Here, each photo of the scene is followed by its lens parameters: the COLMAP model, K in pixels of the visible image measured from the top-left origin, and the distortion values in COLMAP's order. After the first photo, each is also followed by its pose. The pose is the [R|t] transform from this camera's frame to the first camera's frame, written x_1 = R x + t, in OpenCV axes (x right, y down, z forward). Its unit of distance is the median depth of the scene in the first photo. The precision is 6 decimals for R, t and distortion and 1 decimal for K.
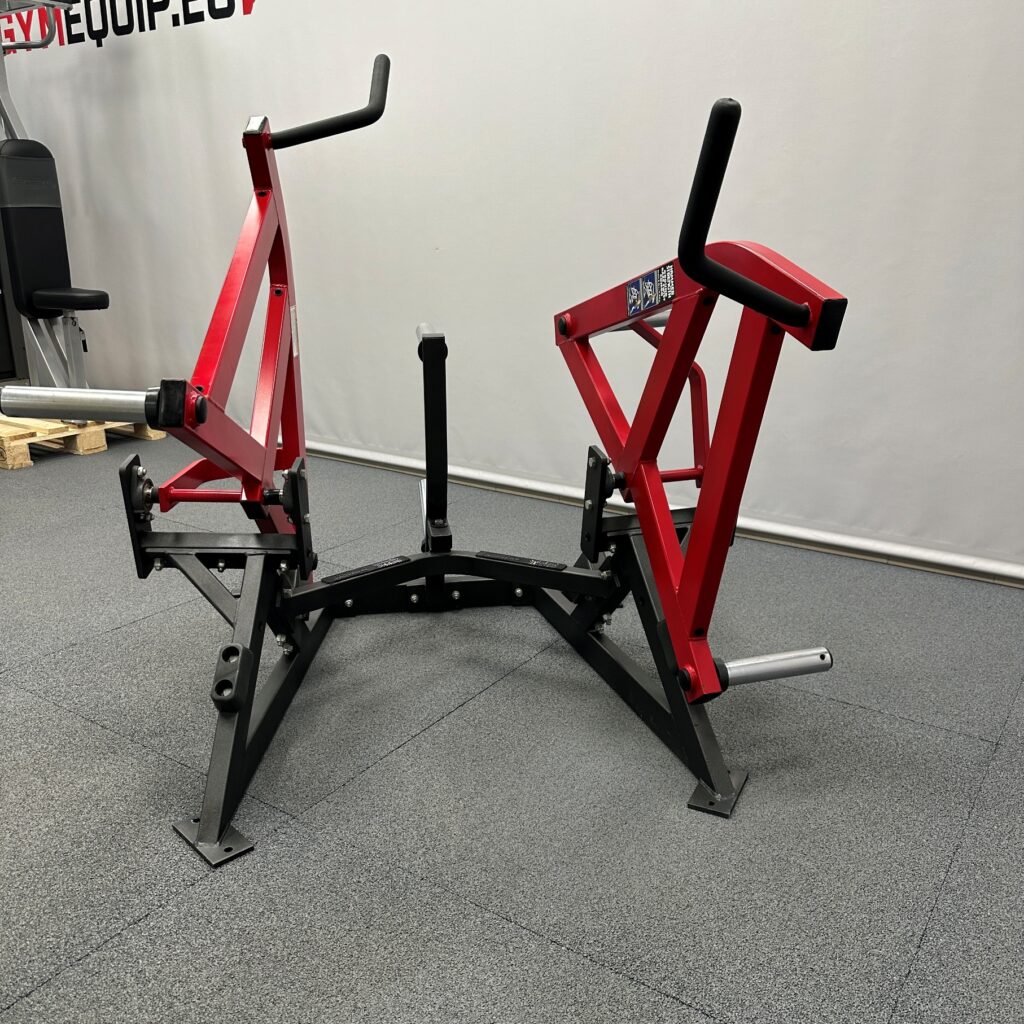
lens RADIAL K [[930.3, 0, 512.0], [0, 930.3, 512.0], [0, 0, 1]] dist [0.048332, -0.012584]
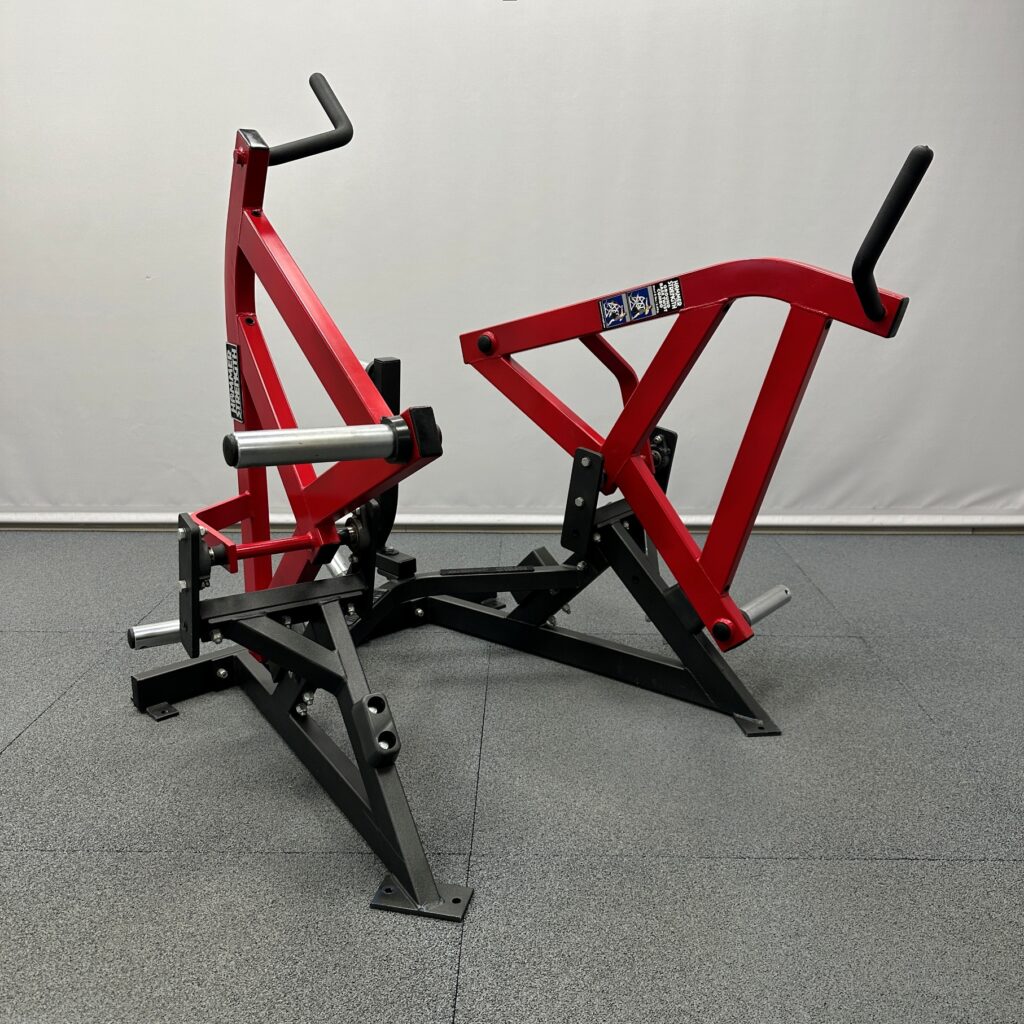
lens RADIAL K [[930.3, 0, 512.0], [0, 930.3, 512.0], [0, 0, 1]] dist [0.048332, -0.012584]
pose [[0.840644, -0.144572, 0.521936, -0.589989], [0.161668, 0.986760, 0.012938, -0.024472], [-0.516896, 0.073504, 0.852887, 0.118758]]
